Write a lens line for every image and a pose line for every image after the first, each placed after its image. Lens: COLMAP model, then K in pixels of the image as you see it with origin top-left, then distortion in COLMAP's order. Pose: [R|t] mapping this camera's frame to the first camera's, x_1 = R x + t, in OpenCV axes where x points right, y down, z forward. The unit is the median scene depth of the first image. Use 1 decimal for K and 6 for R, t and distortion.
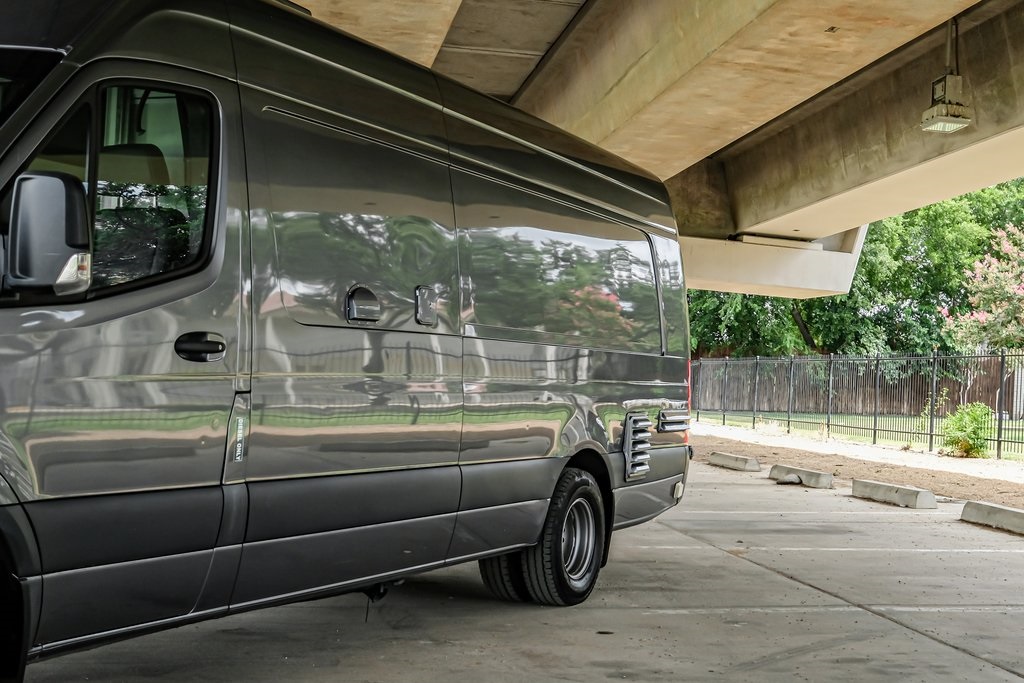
lens RADIAL K [[1423.8, 0, 626.9], [0, 1423.8, 362.3], [0, 0, 1]] dist [0.010386, 0.001613]
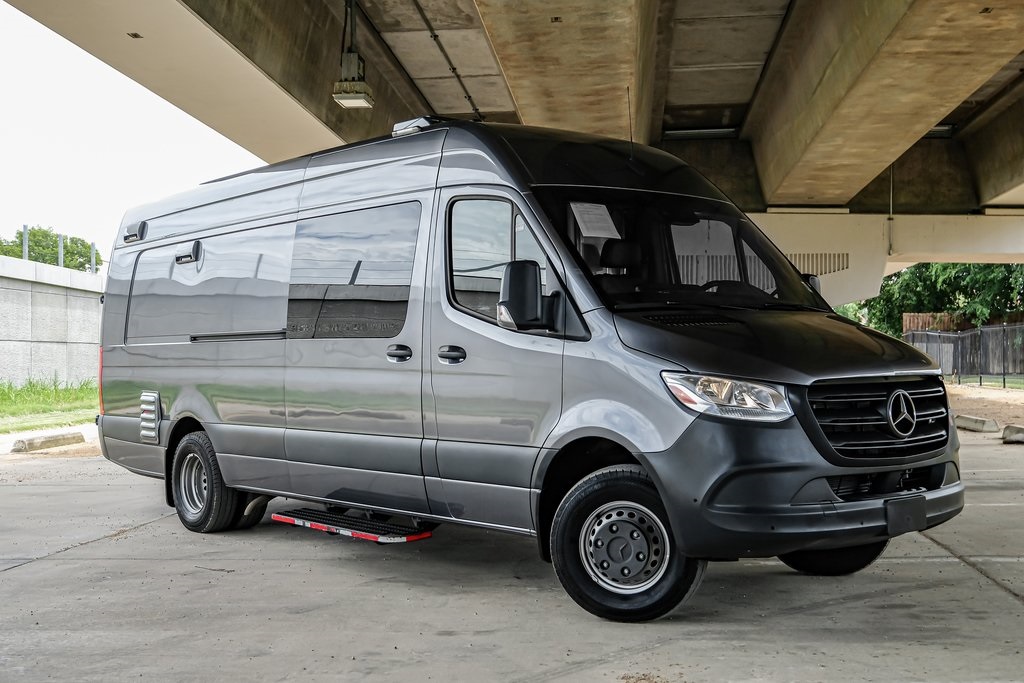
lens RADIAL K [[1272.3, 0, 535.8], [0, 1272.3, 379.9], [0, 0, 1]] dist [0.012904, 0.015534]
pose [[0.946836, -0.050656, -0.317703, 0.100295], [0.059531, 0.998059, 0.018283, 0.000699], [0.316161, -0.036224, 0.948014, -0.004315]]
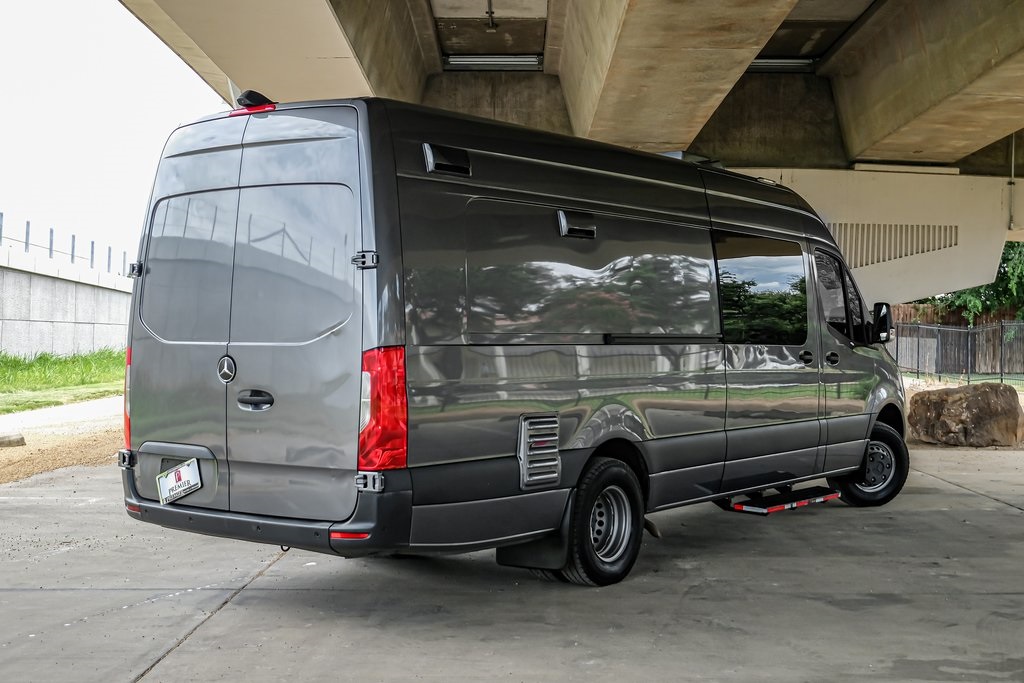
lens RADIAL K [[1299.2, 0, 549.9], [0, 1299.2, 324.2], [0, 0, 1]] dist [0.013322, 0.013401]
pose [[0.976689, -0.038397, -0.211195, -0.149497], [0.038003, 0.999260, -0.005925, -0.017533], [0.211266, -0.002239, 0.977426, 0.321920]]
